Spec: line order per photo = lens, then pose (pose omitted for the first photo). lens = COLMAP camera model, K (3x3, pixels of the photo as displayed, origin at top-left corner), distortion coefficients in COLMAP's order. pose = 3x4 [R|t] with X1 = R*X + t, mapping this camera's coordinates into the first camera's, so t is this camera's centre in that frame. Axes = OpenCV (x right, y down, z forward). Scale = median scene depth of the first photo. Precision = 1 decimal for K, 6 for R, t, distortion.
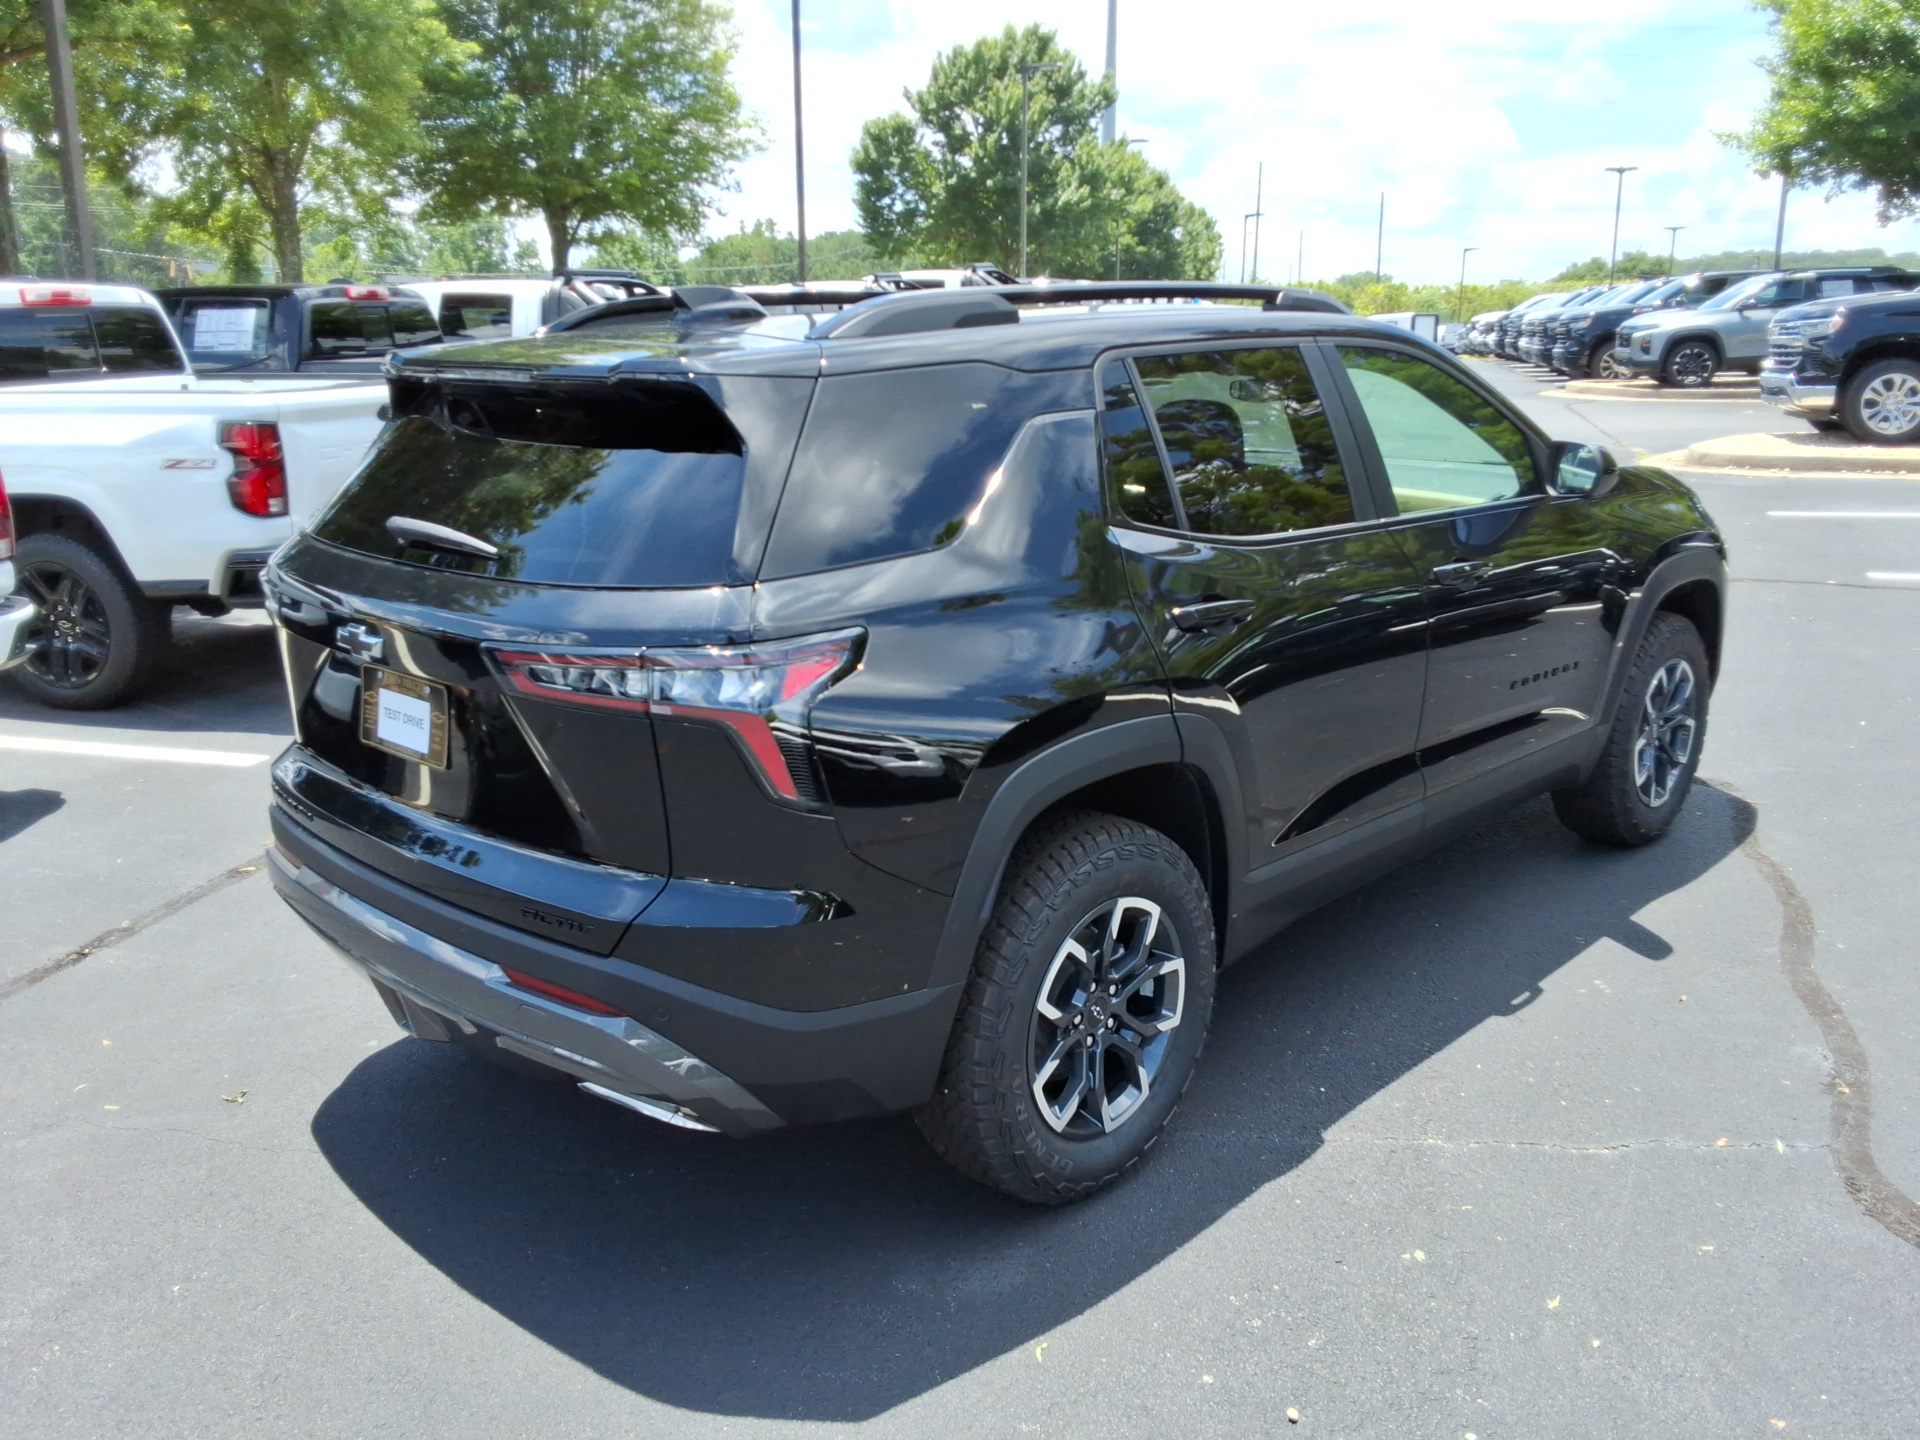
lens RADIAL K [[1550.4, 0, 982.1], [0, 1550.4, 735.7], [0, 0, 1]] dist [0.086156, -0.136246]
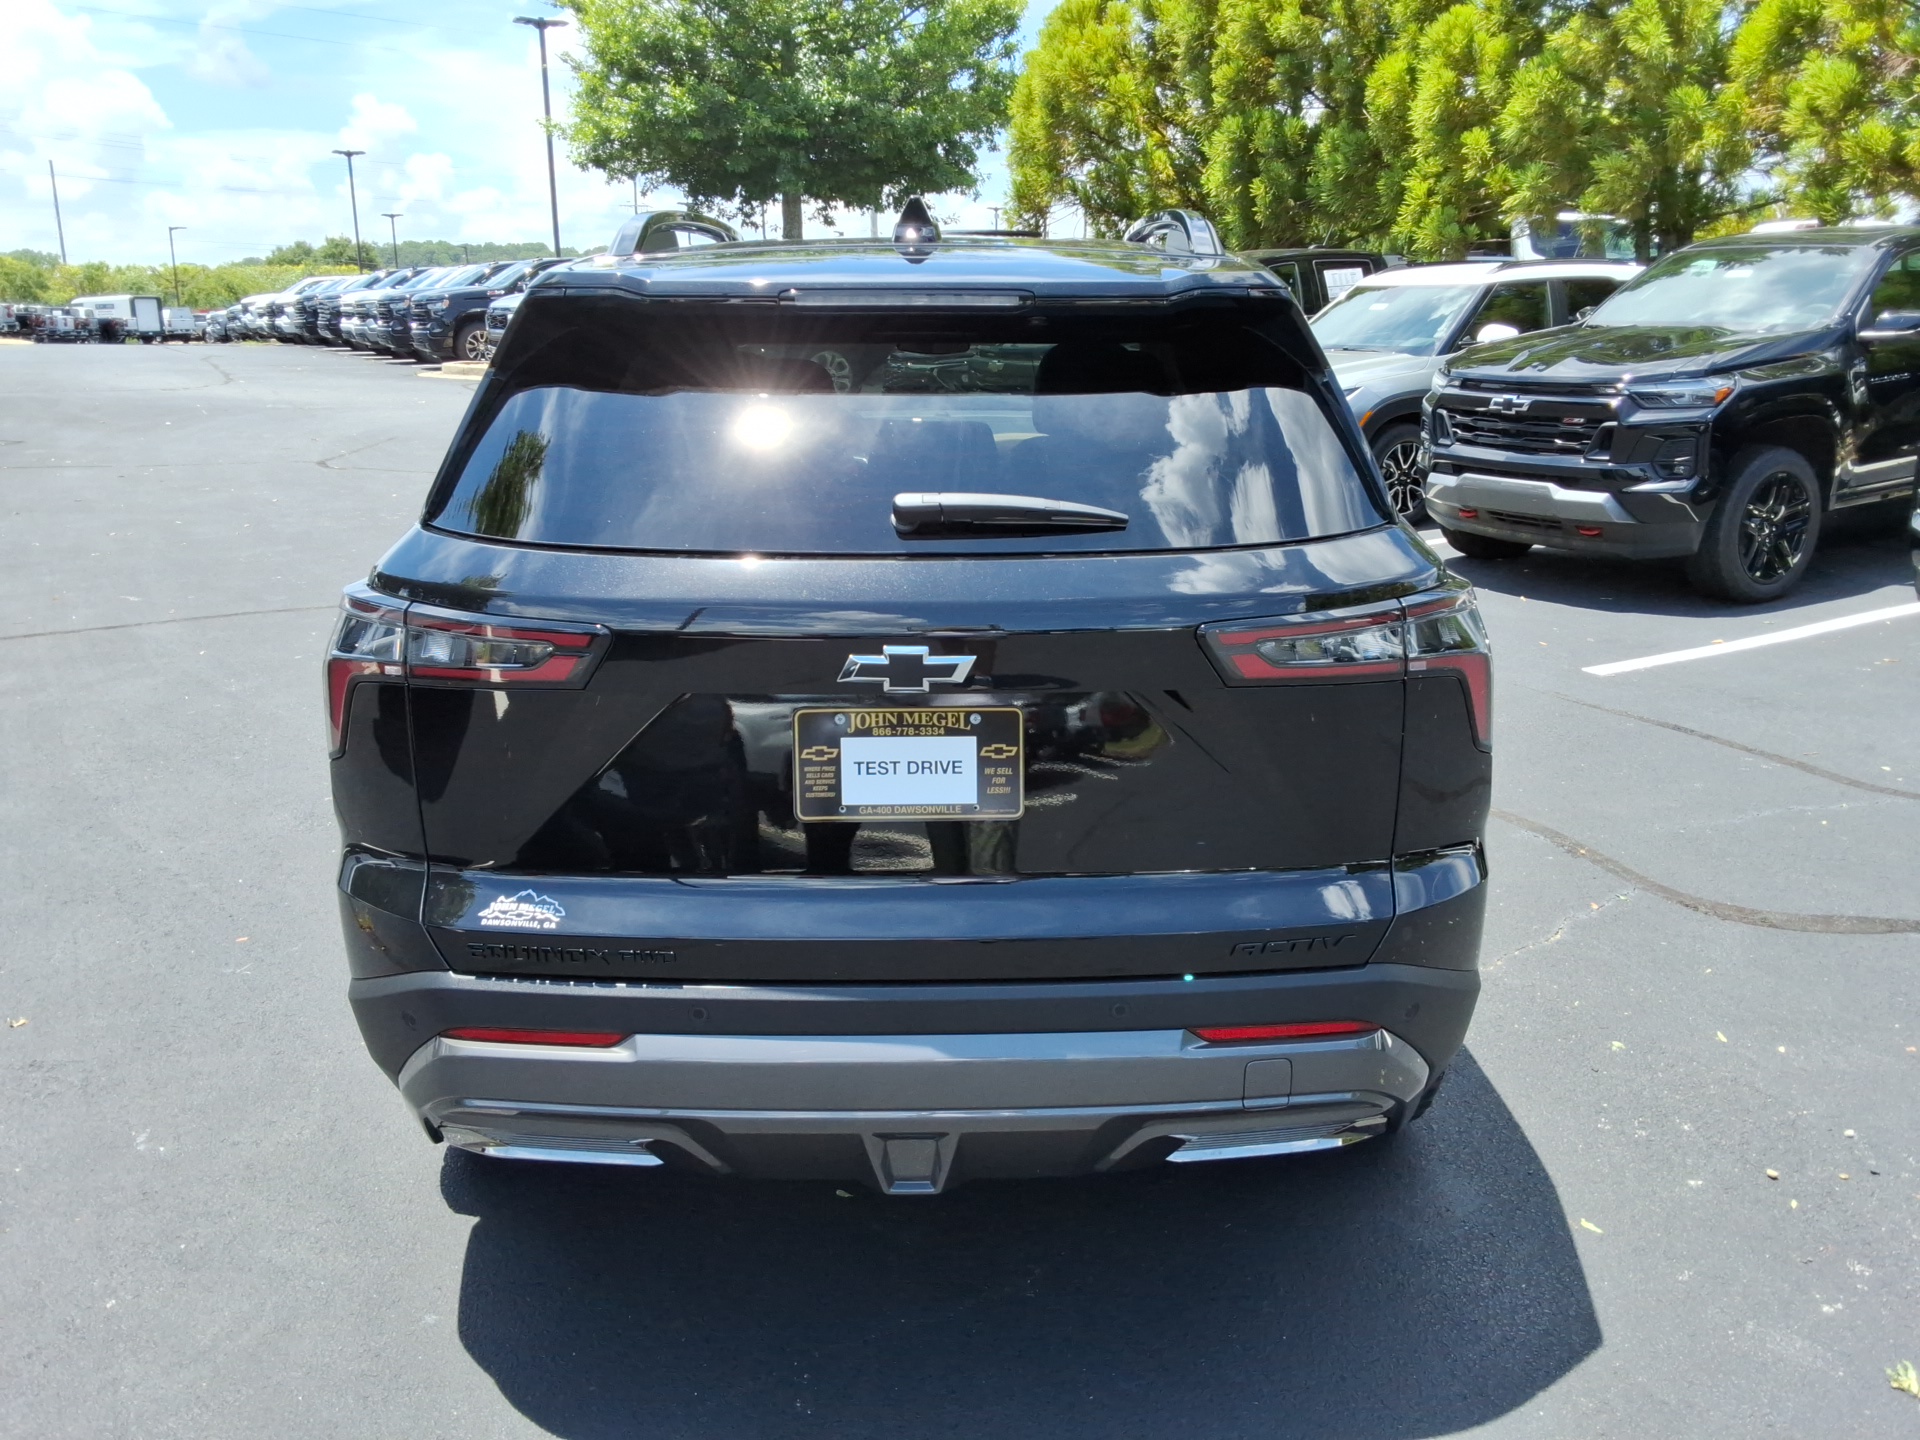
lens RADIAL K [[1550.4, 0, 1018.7], [0, 1550.4, 729.4], [0, 0, 1]] dist [0.086156, -0.136246]
pose [[0.702108, -0.178137, 0.689428, -0.092756], [0.175994, 0.981576, 0.074392, -0.008224], [-0.689978, 0.069104, 0.720524, 0.049813]]
